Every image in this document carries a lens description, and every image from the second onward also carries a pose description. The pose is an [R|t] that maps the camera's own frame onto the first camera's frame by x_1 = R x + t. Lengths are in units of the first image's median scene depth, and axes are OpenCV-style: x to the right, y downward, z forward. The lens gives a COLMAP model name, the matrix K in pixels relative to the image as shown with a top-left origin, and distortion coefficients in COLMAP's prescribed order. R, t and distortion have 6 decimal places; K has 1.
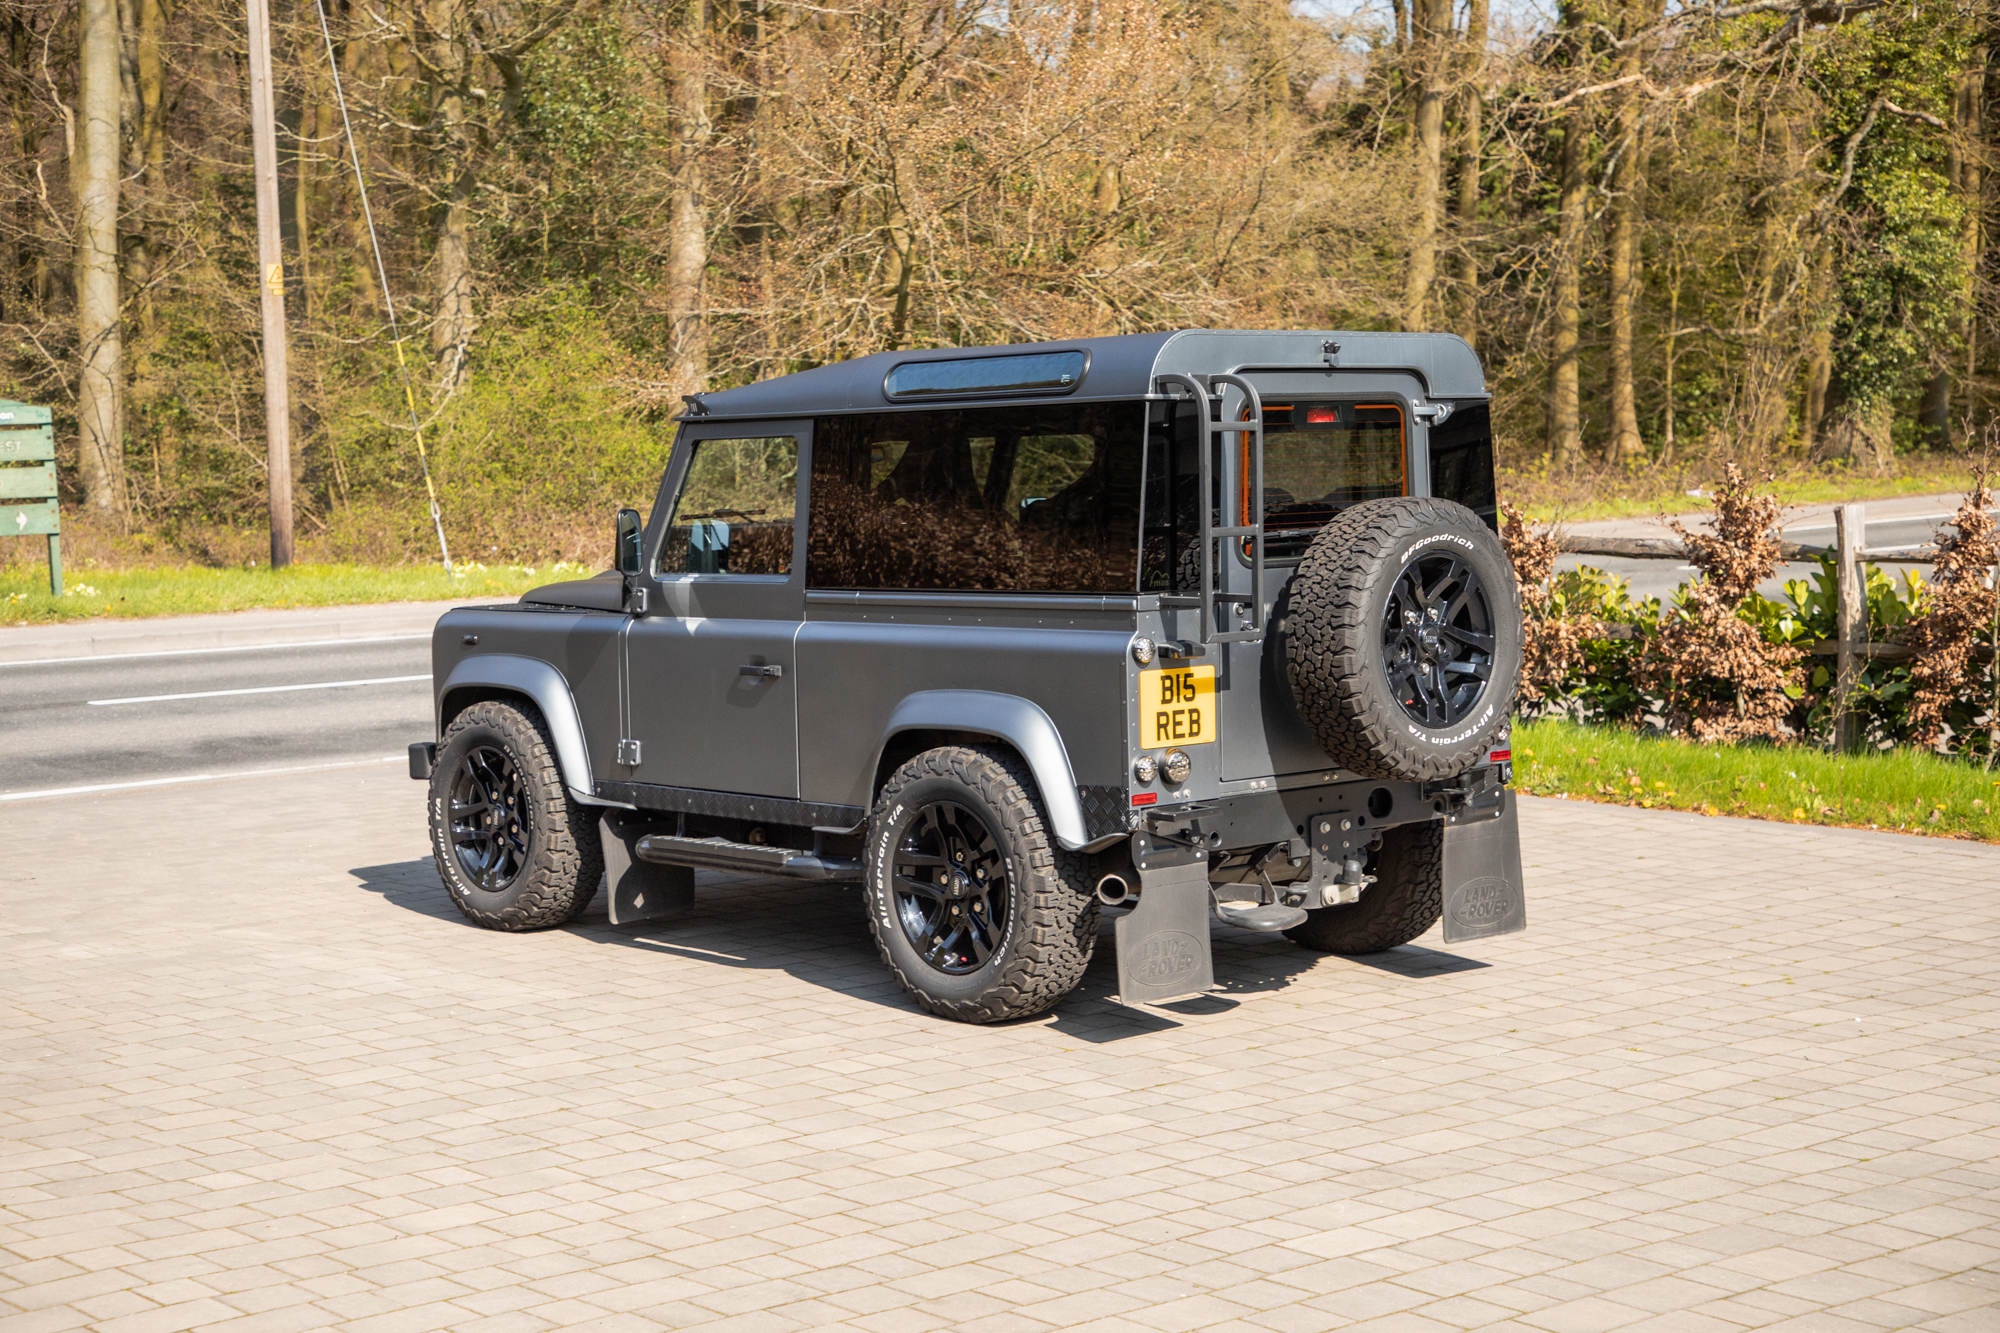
lens RADIAL K [[3063.9, 0, 989.4], [0, 3063.9, 688.2], [0, 0, 1]] dist [0.232046, 0.123678]
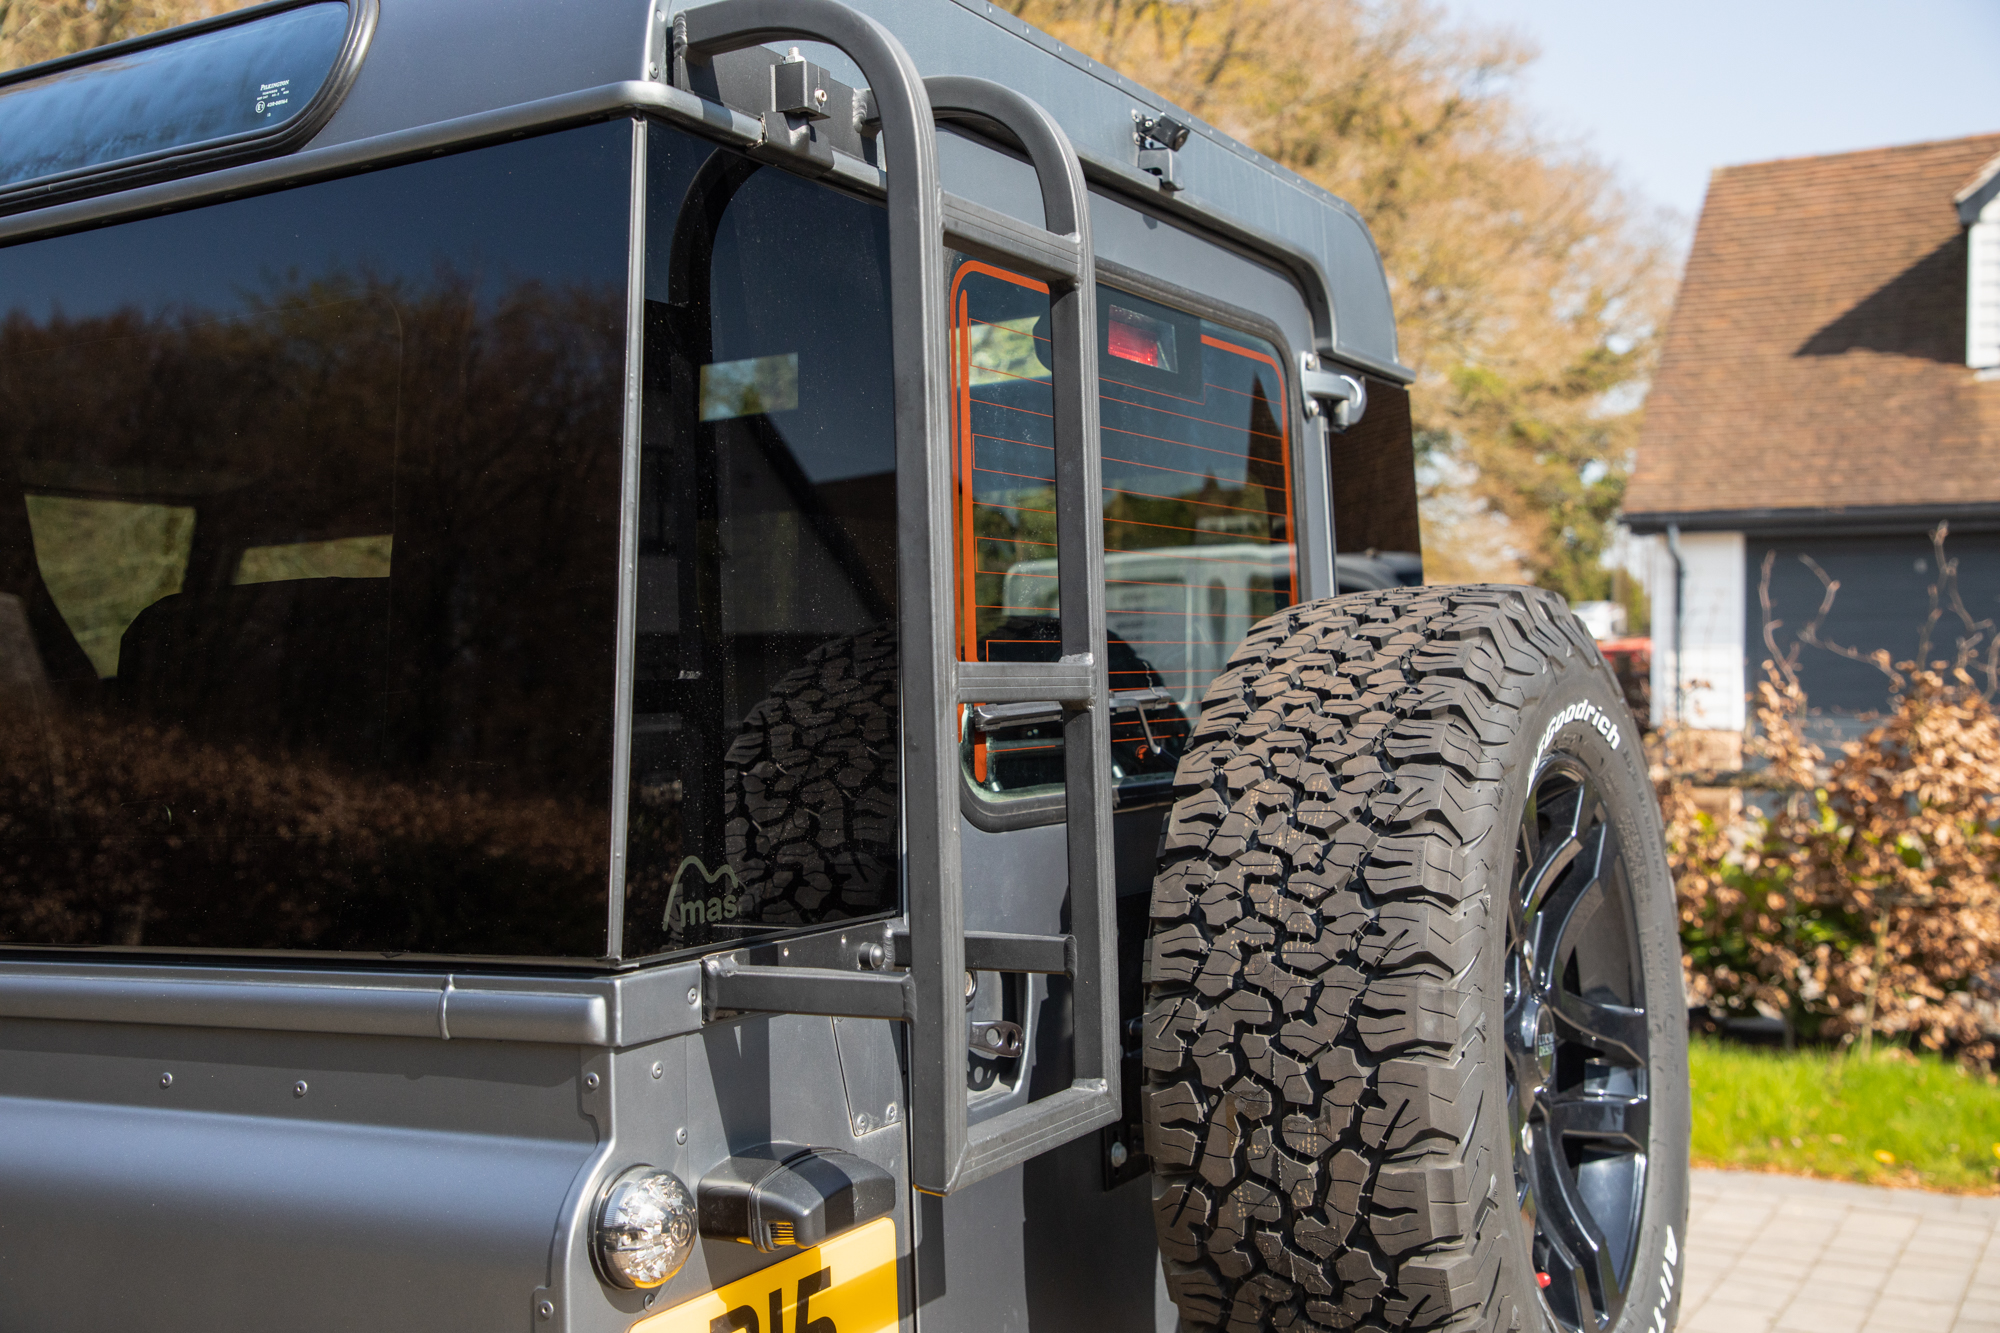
lens RADIAL K [[2052.0, 0, 1000.4], [0, 2052.0, 667.3], [0, 0, 1]] dist [0.001041, 0.000862]
pose [[0.952709, -0.006780, 0.303808, 0.026838], [0.037988, 0.994566, -0.096933, -0.032263], [-0.301499, 0.103890, 0.947789, 0.744561]]
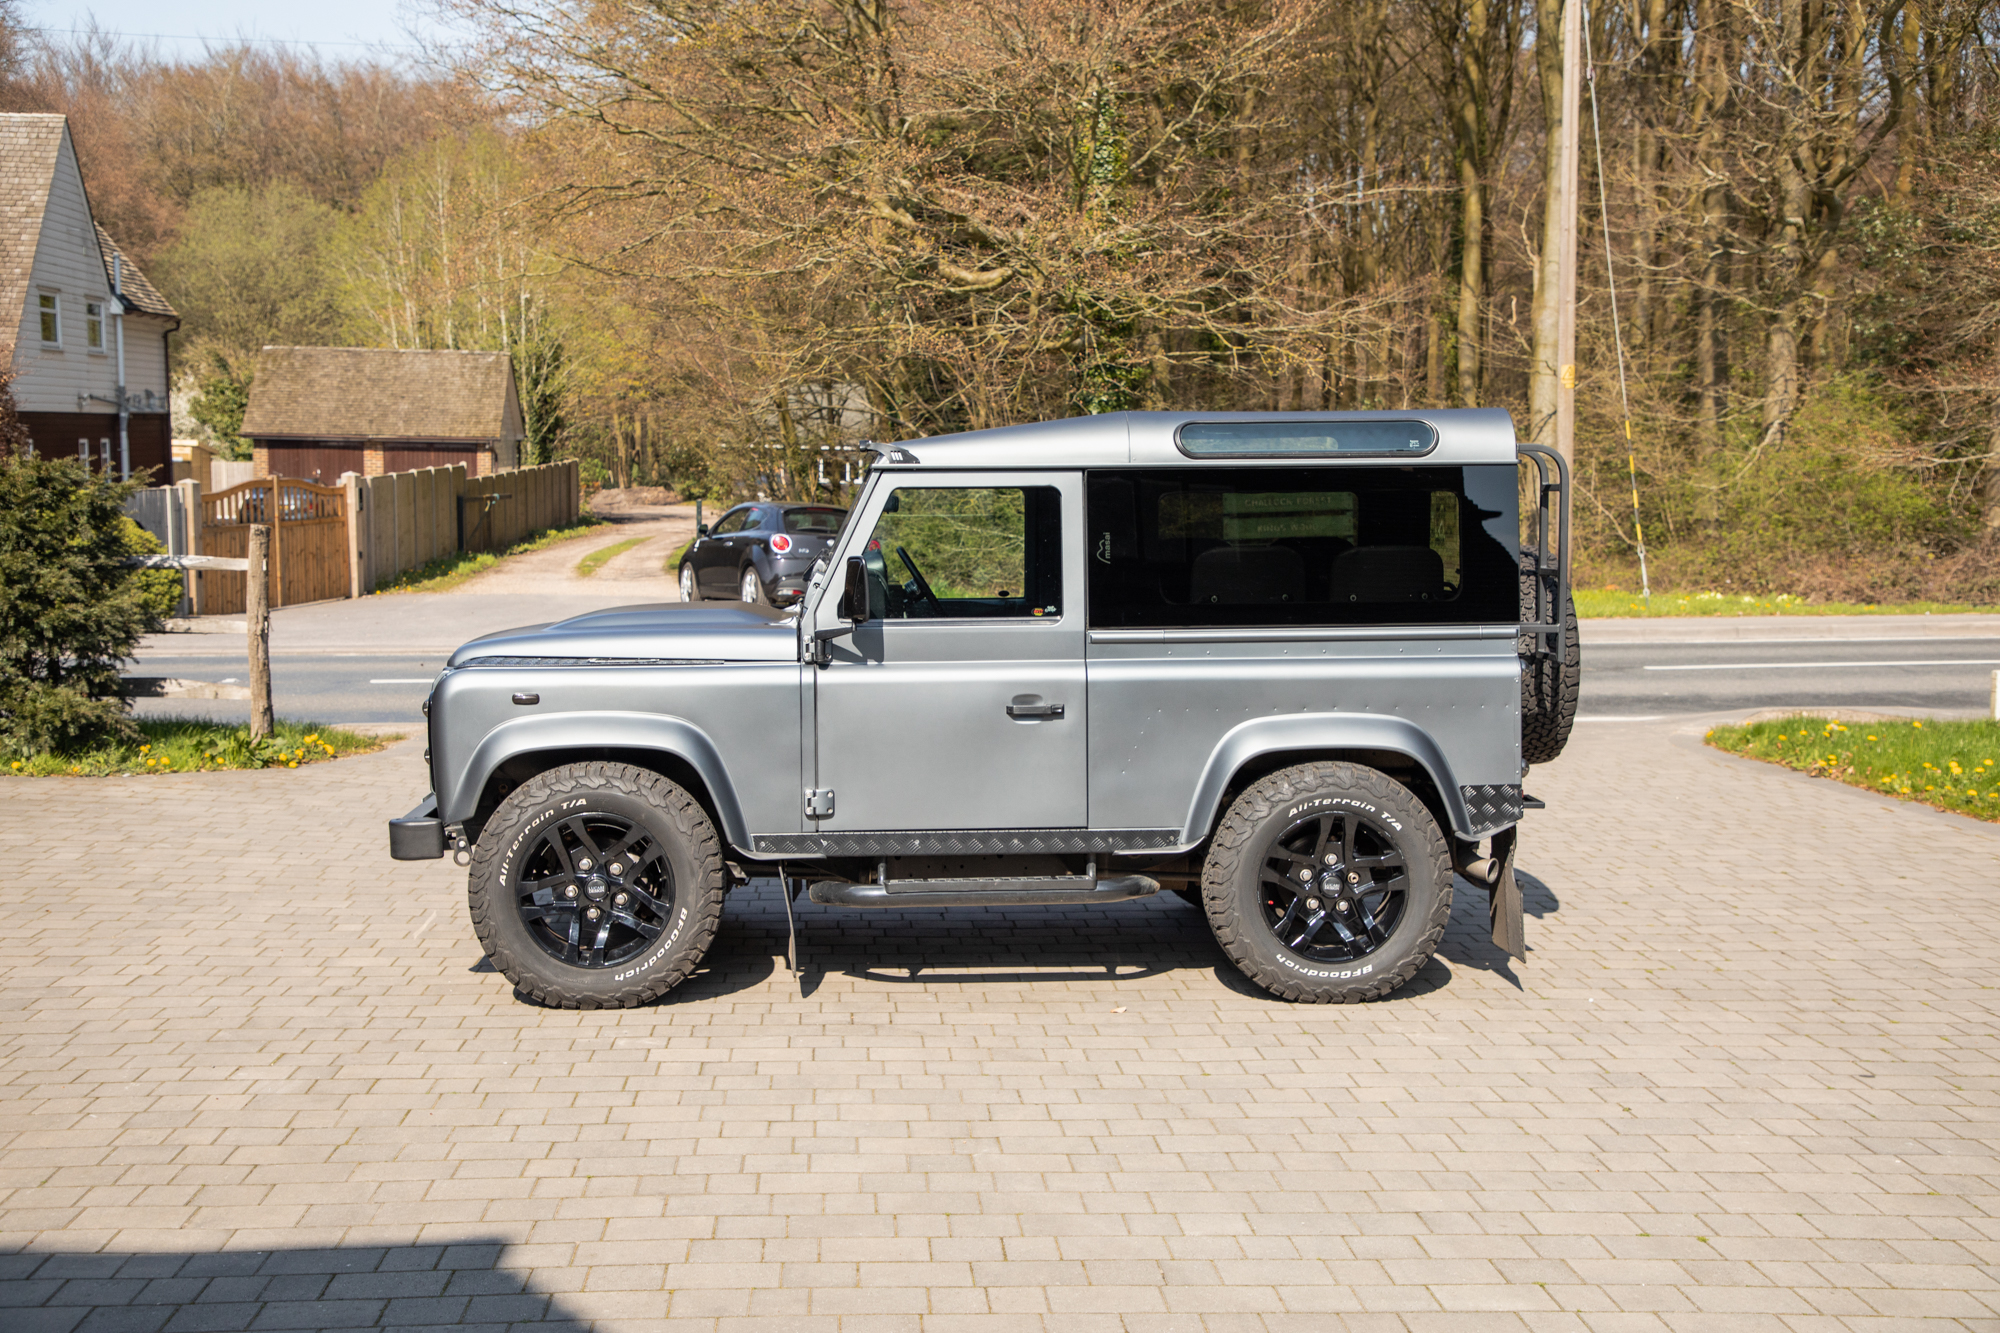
lens RADIAL K [[2344.2, 0, 1000.6], [0, 2344.2, 669.9], [0, 0, 1]] dist [0.131164, 0.036116]
pose [[0.793586, 0.057020, -0.605781, 0.585507], [-0.060886, 0.998044, 0.014179, -0.015389], [0.605404, 0.025632, 0.795505, 0.145044]]
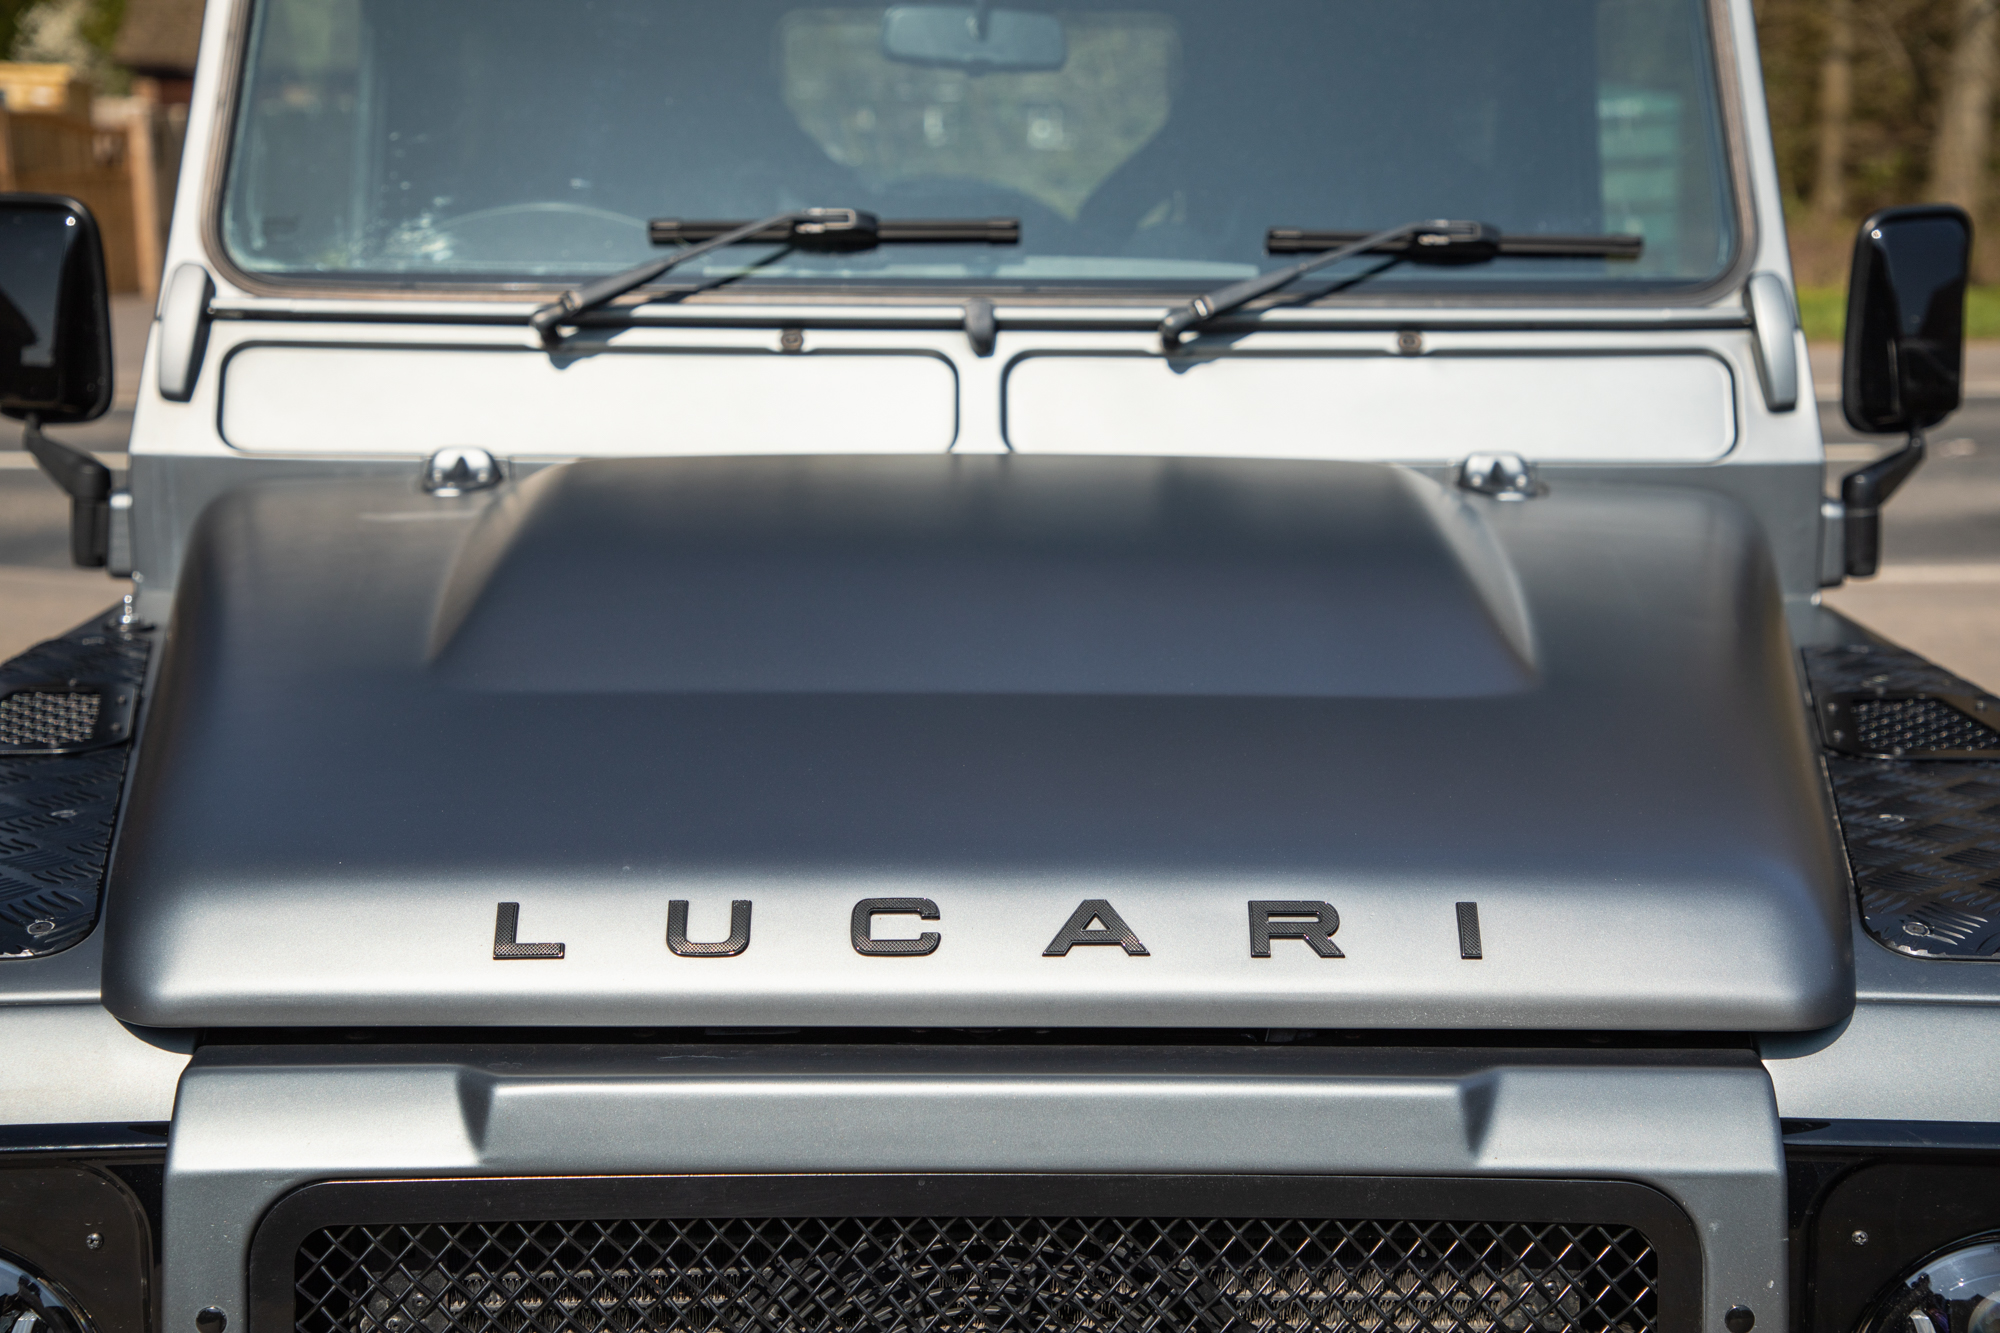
lens RADIAL K [[2816.4, 0, 998.2], [0, 2816.4, 674.3], [0, 0, 1]] dist [0.213628, 0.025350]
pose [[0.748824, 0.128285, -0.650235, 0.220689], [-0.064182, 0.990514, 0.121505, -0.044705], [0.659653, -0.049253, 0.749954, 0.746208]]
